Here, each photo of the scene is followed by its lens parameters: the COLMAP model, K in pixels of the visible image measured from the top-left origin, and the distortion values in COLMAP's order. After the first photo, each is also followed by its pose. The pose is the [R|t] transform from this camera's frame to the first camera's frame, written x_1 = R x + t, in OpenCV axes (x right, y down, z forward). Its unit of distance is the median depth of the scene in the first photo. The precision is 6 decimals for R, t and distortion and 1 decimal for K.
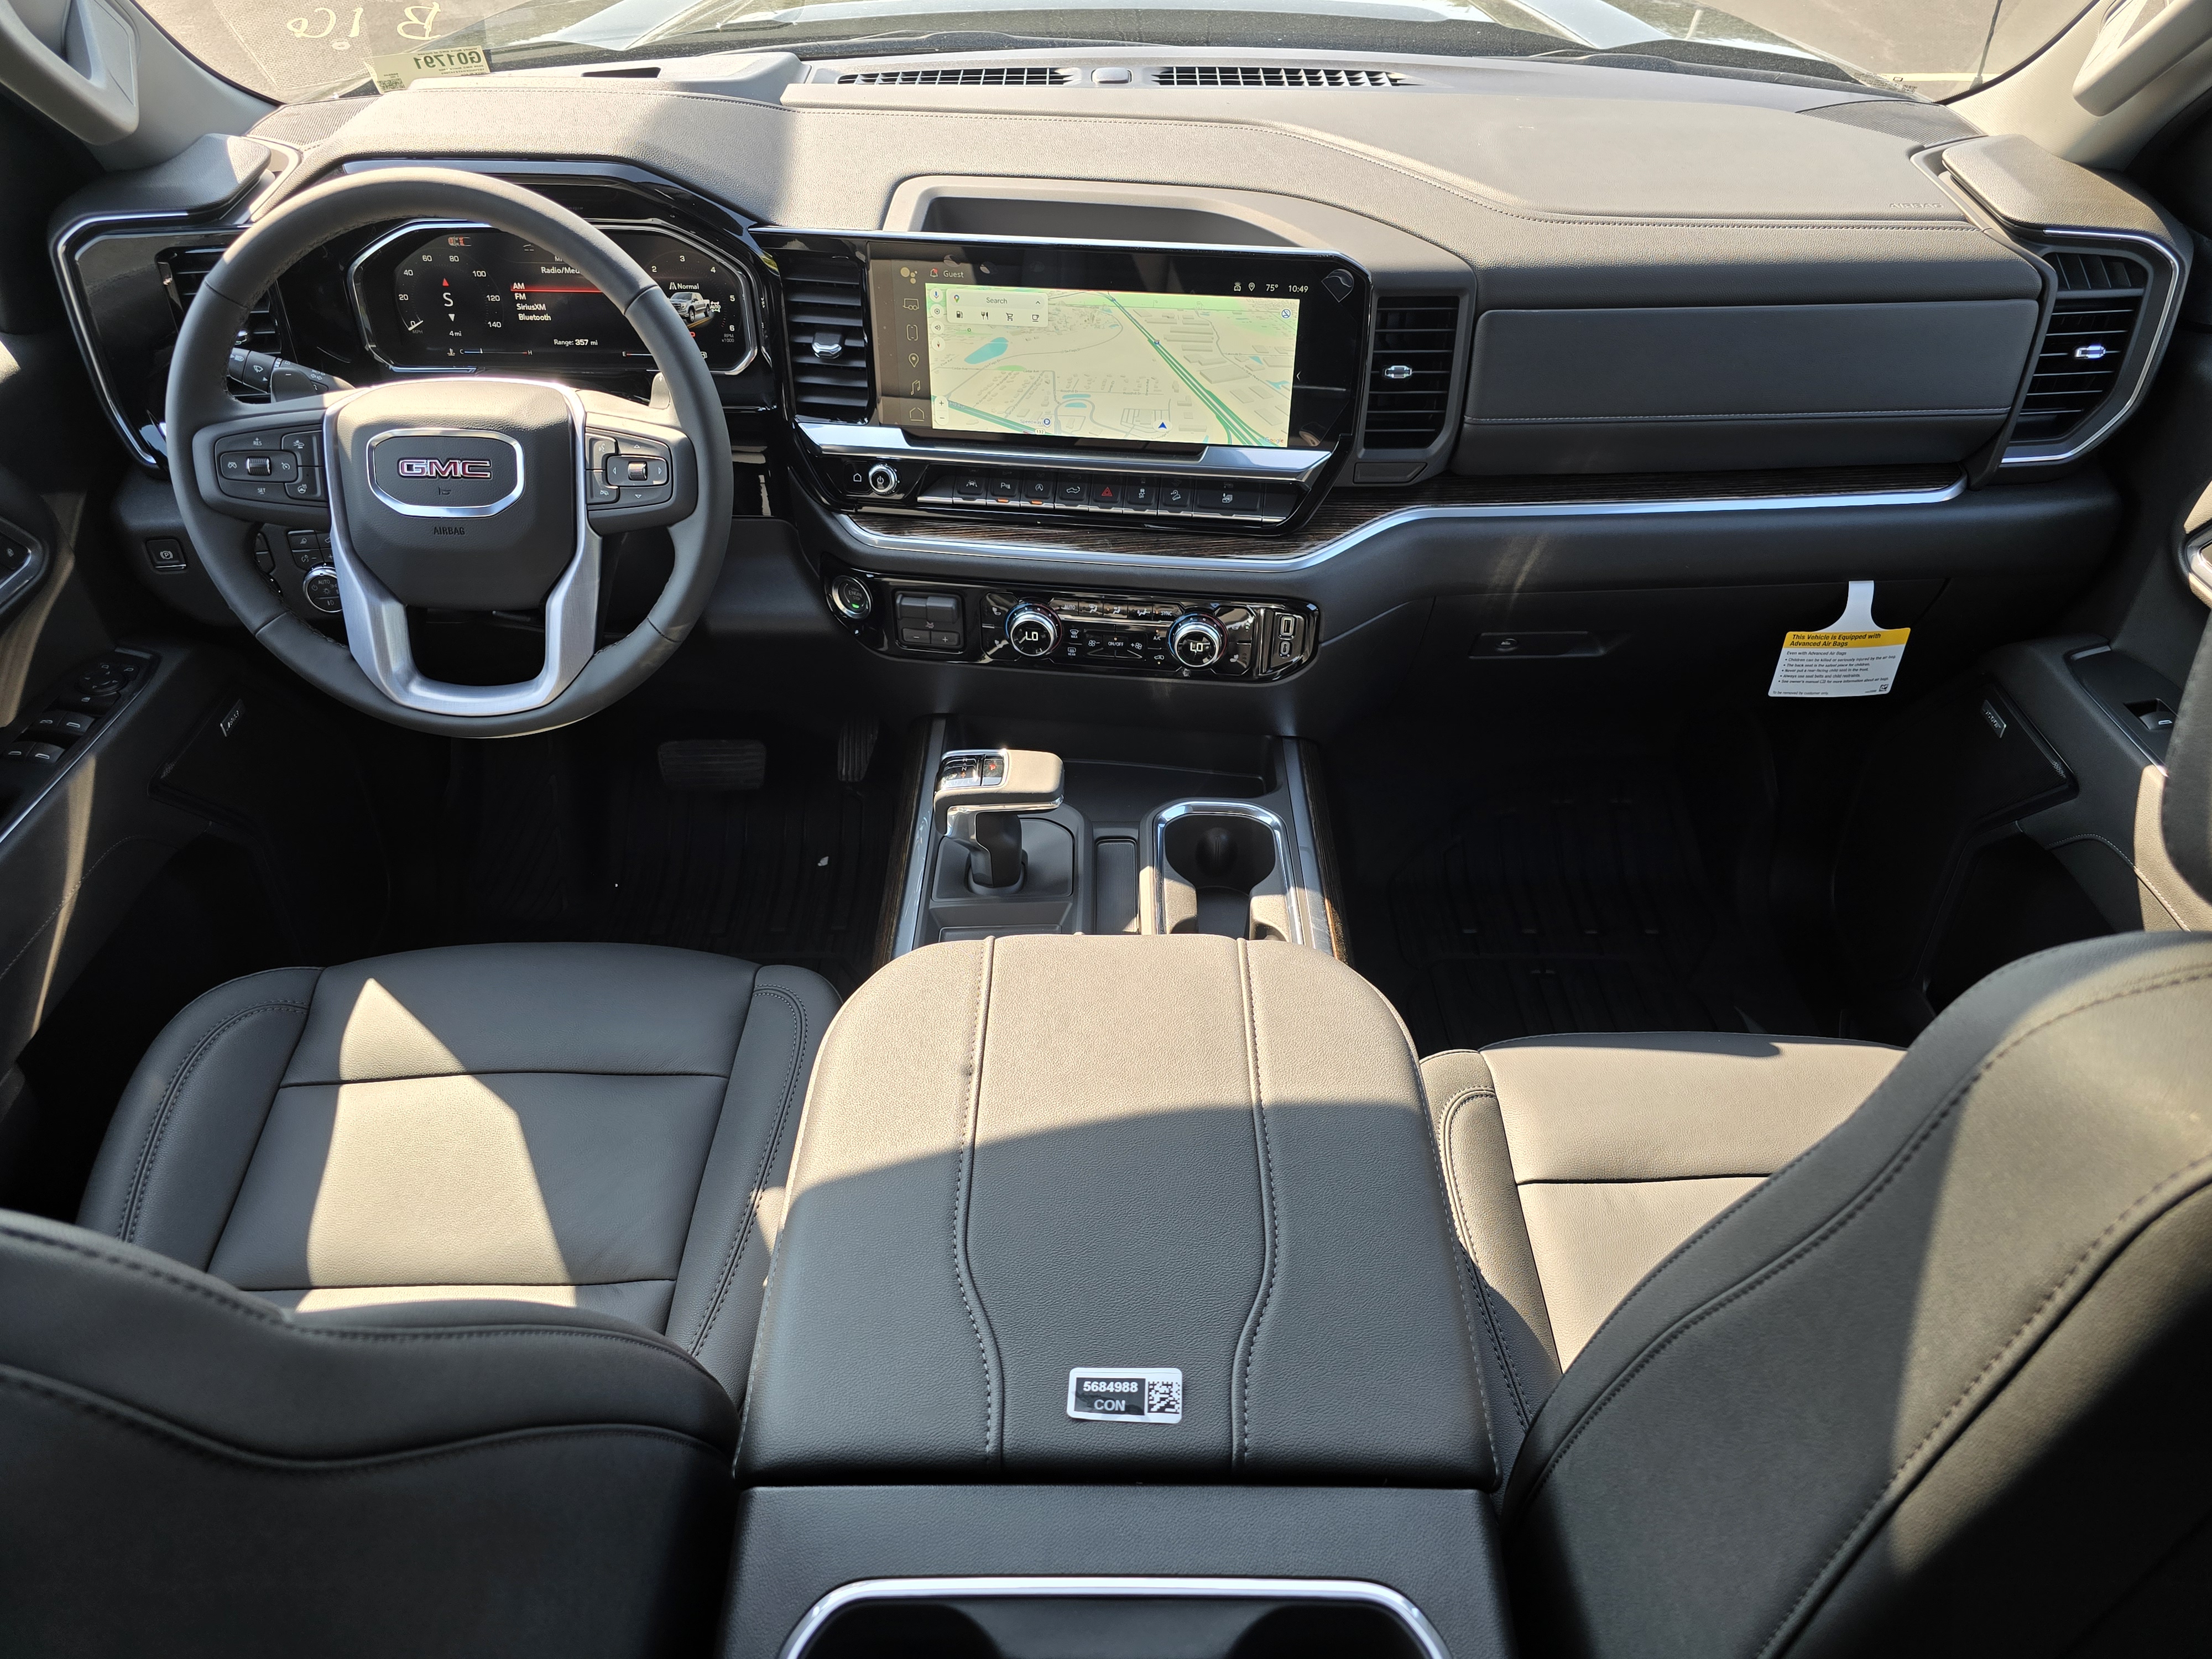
lens RADIAL K [[1571.9, 0, 1072.6], [0, 1571.9, 836.2], [0, 0, 1]] dist [0.073016, -0.090800]
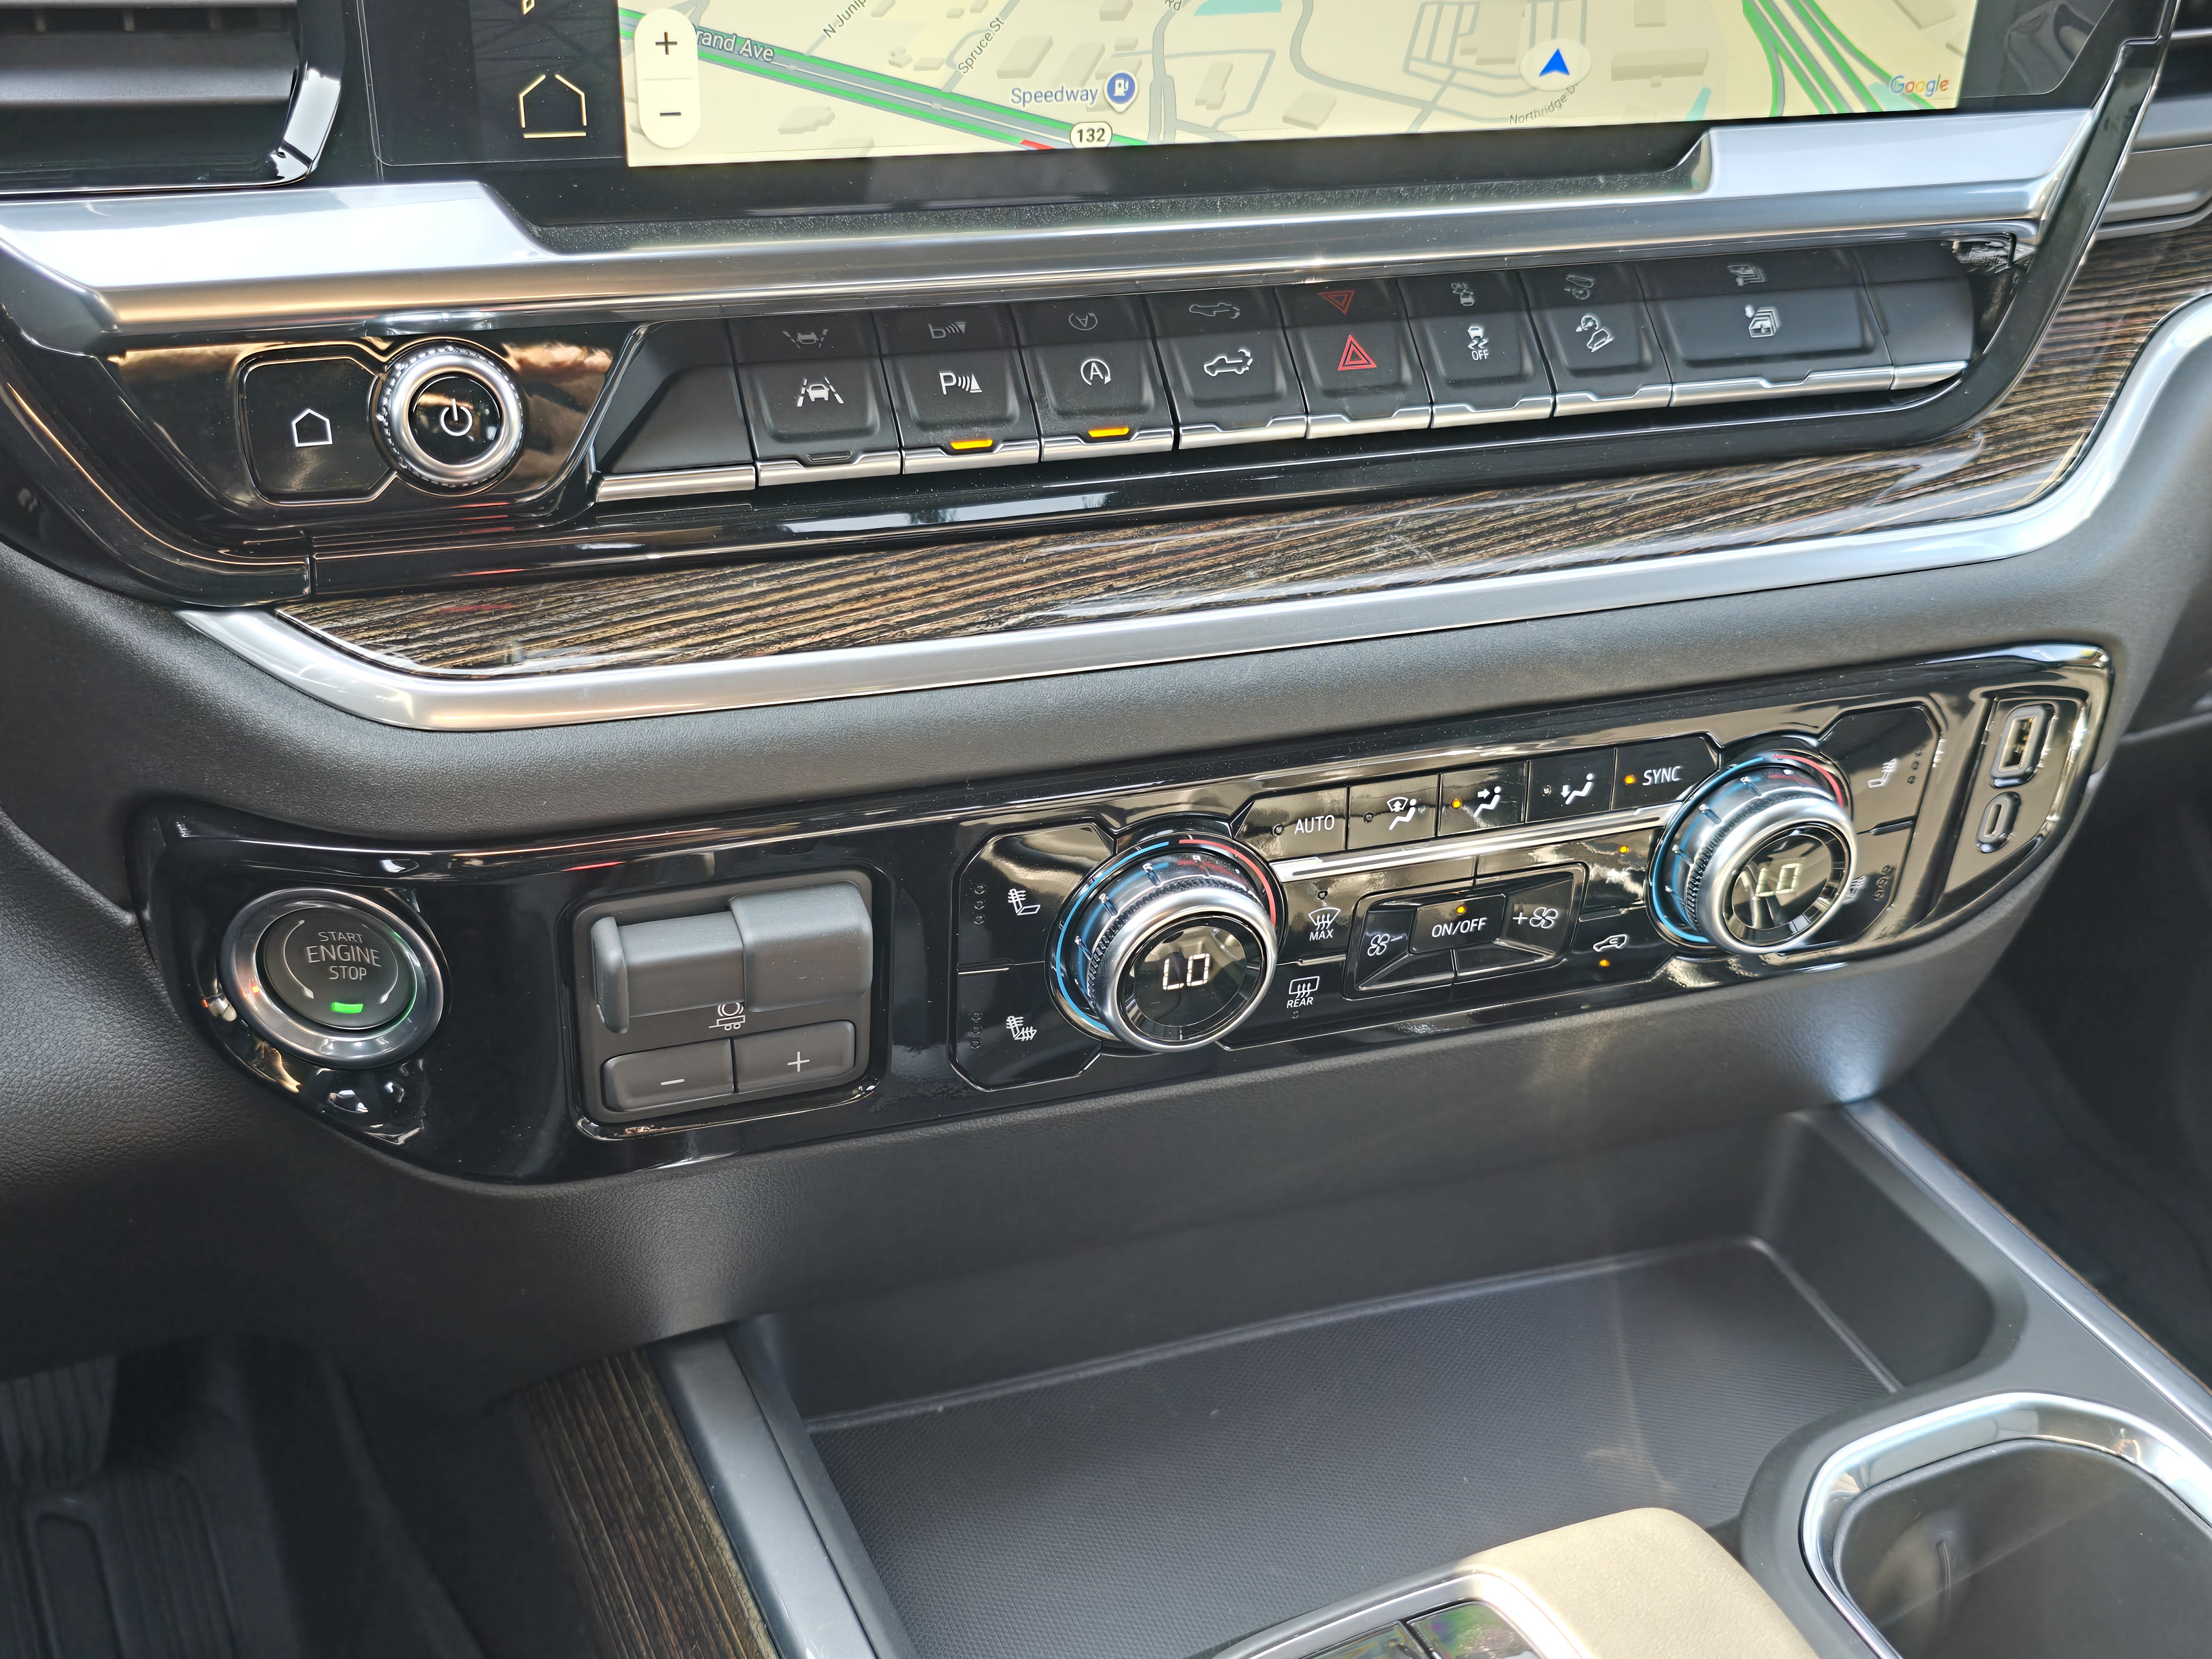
lens RADIAL K [[2423.0, 0, 1110.5], [0, 2423.0, 864.8], [0, 0, 1]] dist [0.146511, -0.395689]
pose [[0.884725, -0.202612, 0.419775, -0.197783], [0.224859, 0.974385, -0.003612, -0.149653], [-0.408290, 0.097586, 0.907621, 0.685342]]
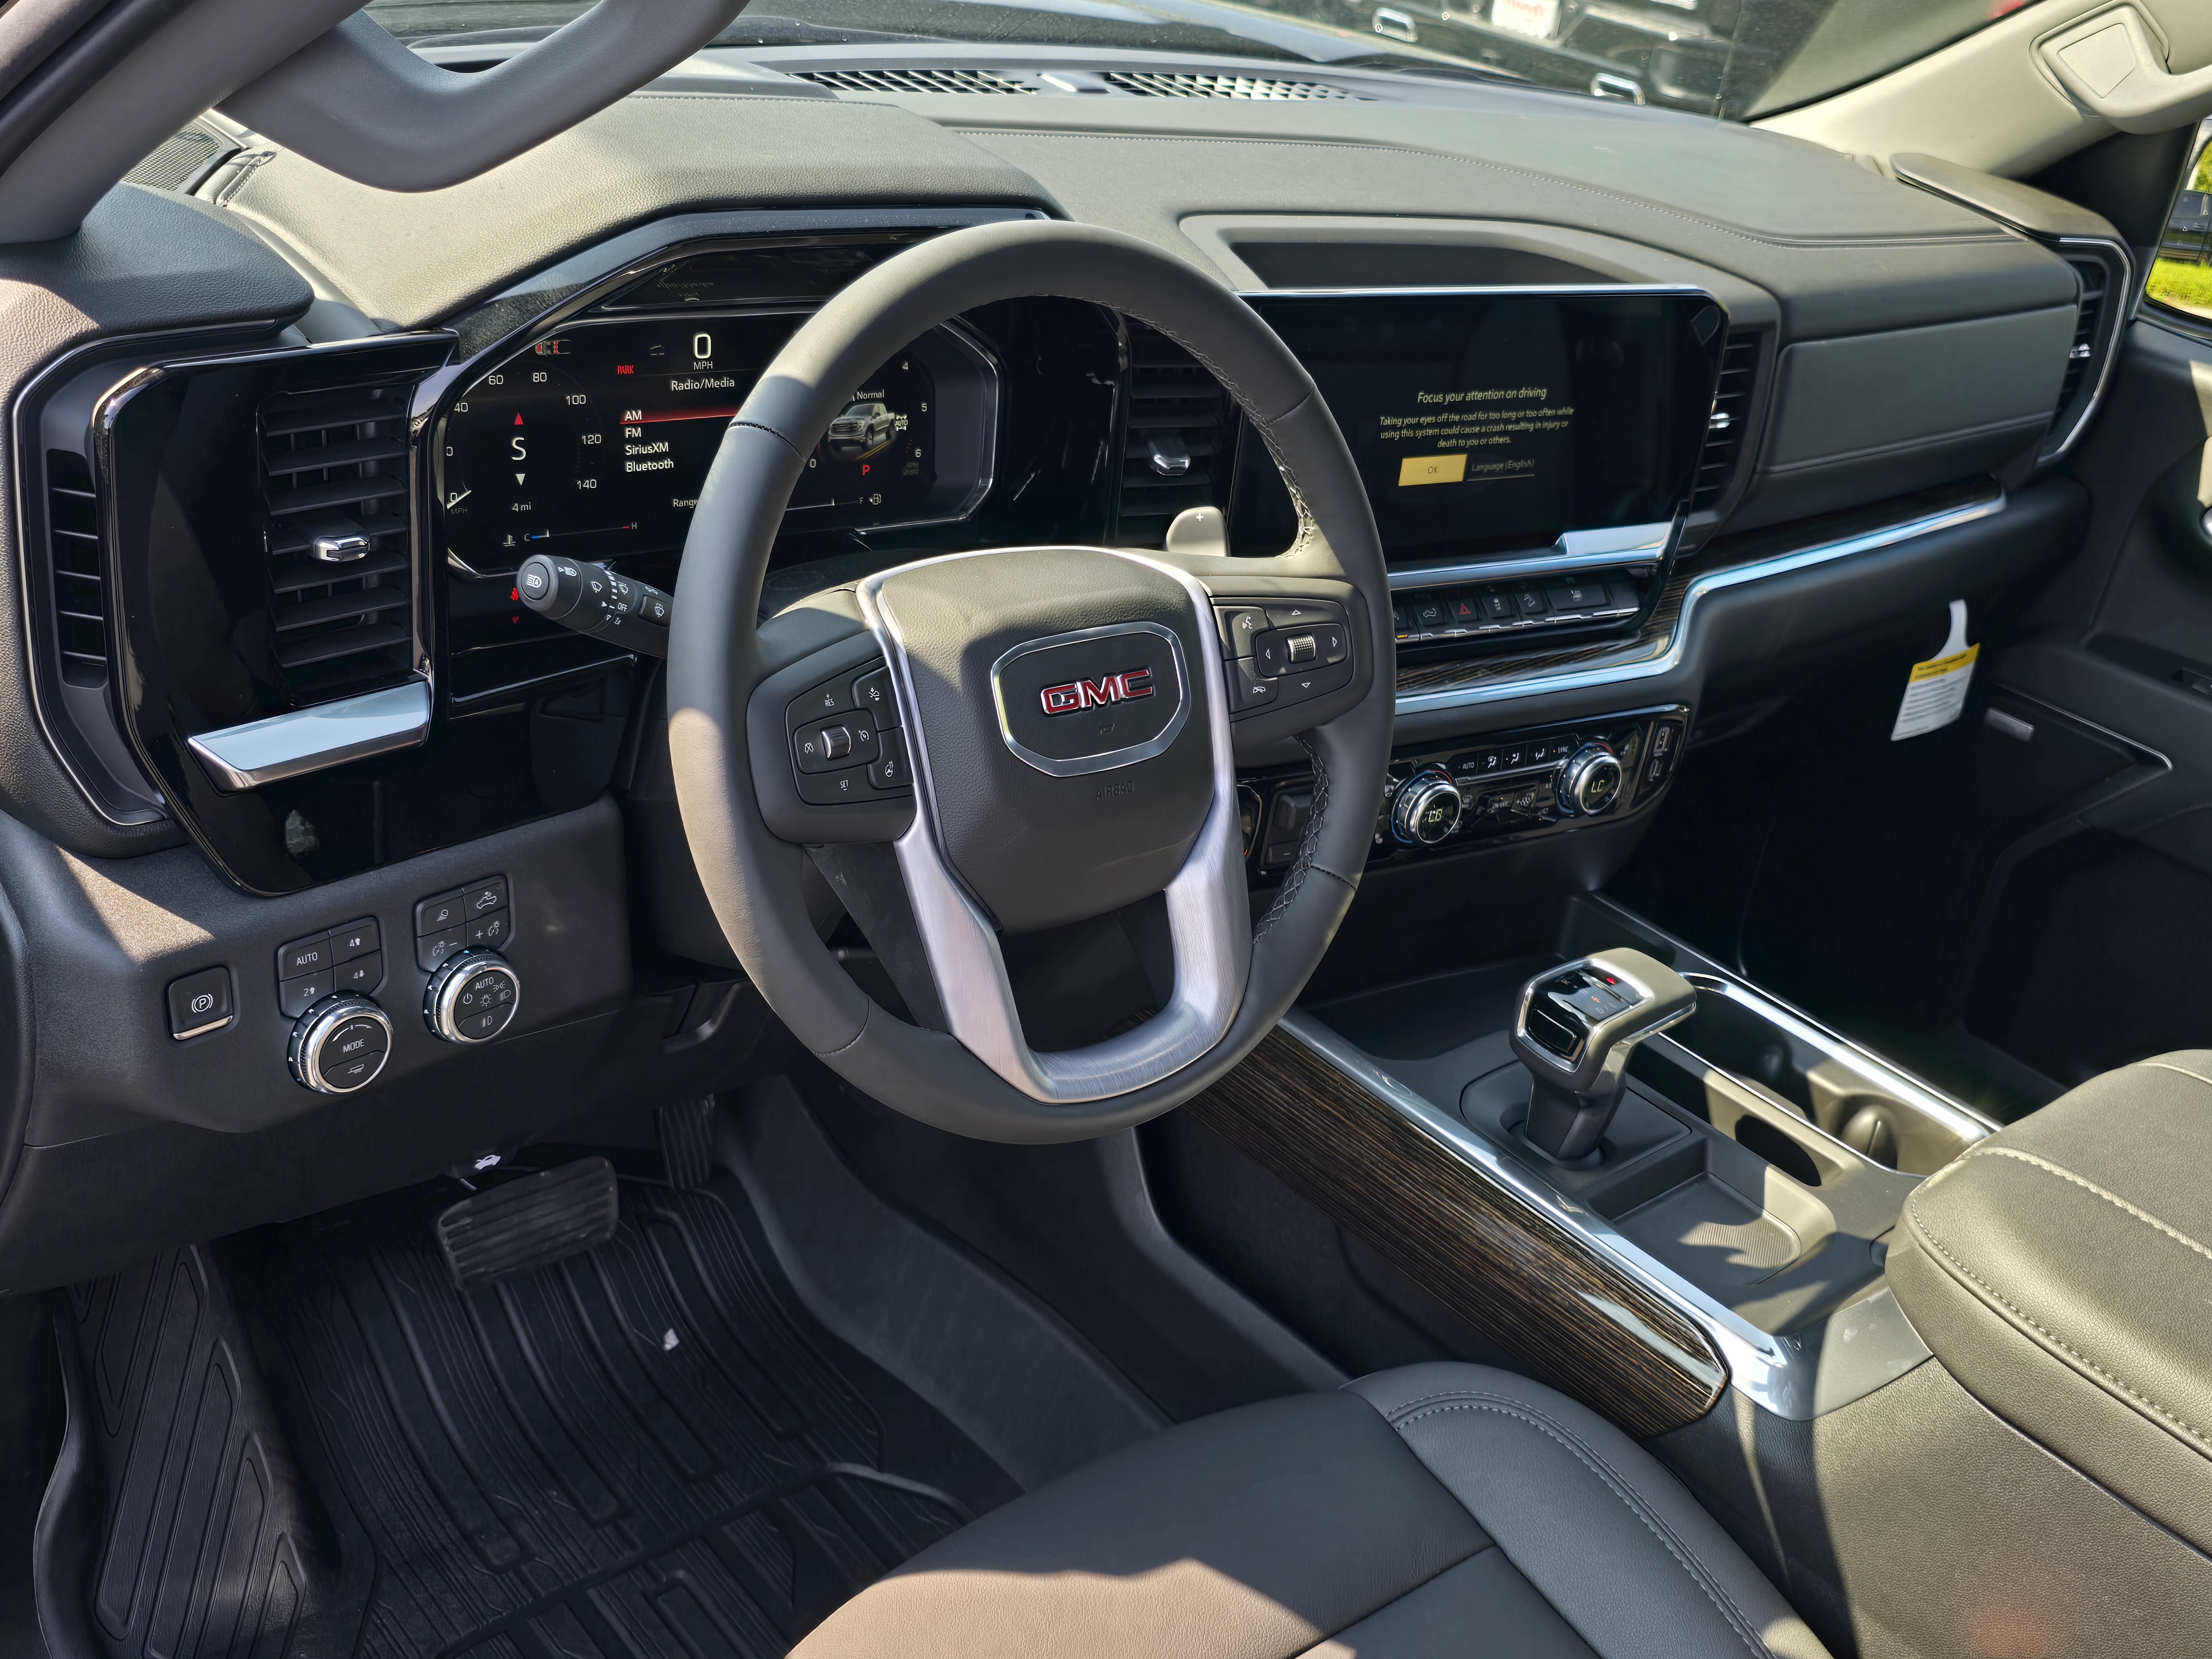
lens RADIAL K [[2395.8, 0, 1106.0], [0, 2395.8, 829.5], [0, 0, 1]] dist [0.150384, -0.296730]
pose [[0.722720, -0.190770, 0.664291, -0.895604], [0.284768, 0.957968, -0.034707, -0.130090], [-0.629748, 0.214252, 0.746668, 0.284967]]
